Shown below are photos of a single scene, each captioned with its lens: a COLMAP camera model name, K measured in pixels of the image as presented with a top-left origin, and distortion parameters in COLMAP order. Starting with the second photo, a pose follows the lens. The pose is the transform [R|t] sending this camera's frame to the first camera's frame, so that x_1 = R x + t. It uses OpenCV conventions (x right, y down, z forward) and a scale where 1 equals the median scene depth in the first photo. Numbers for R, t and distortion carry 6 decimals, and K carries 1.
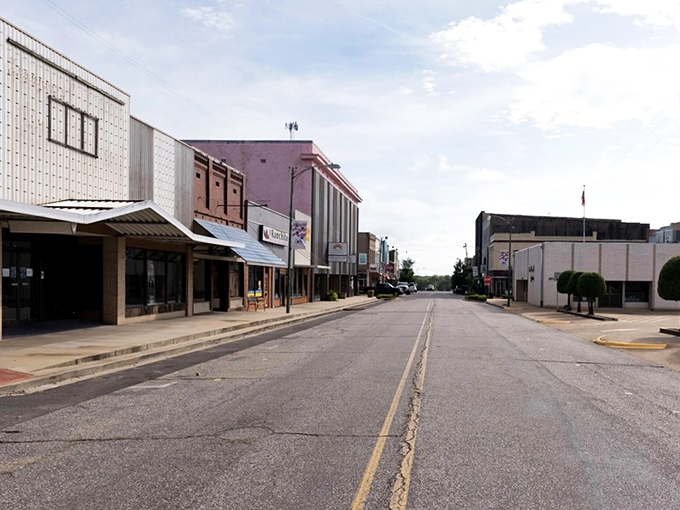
lens RADIAL K [[896.3, 0, 340.0], [0, 896.3, 255.0], [0, 0, 1]] dist [0.008706, 0.021669]
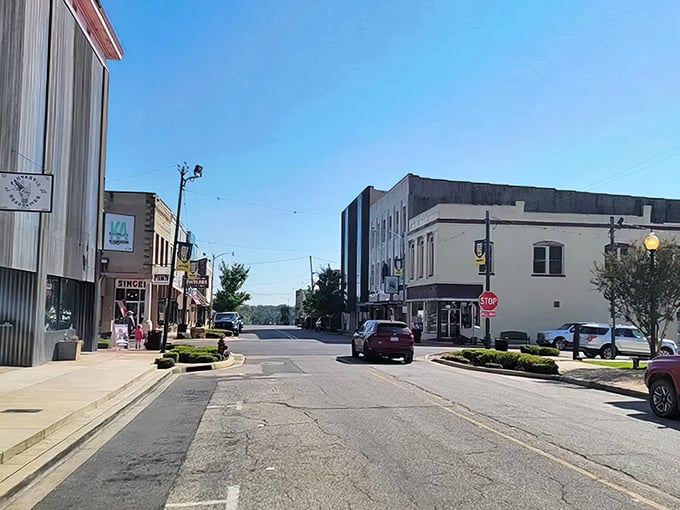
lens RADIAL K [[627.0, 0, 341.6], [0, 627.0, 259.3], [0, 0, 1]] dist [-0.006044, -0.006321]
pose [[0.958884, 0.035146, 0.281614, 0.032896], [-0.017235, 0.997682, -0.065826, 0.023203], [-0.283275, 0.058266, 0.957267, 0.640536]]
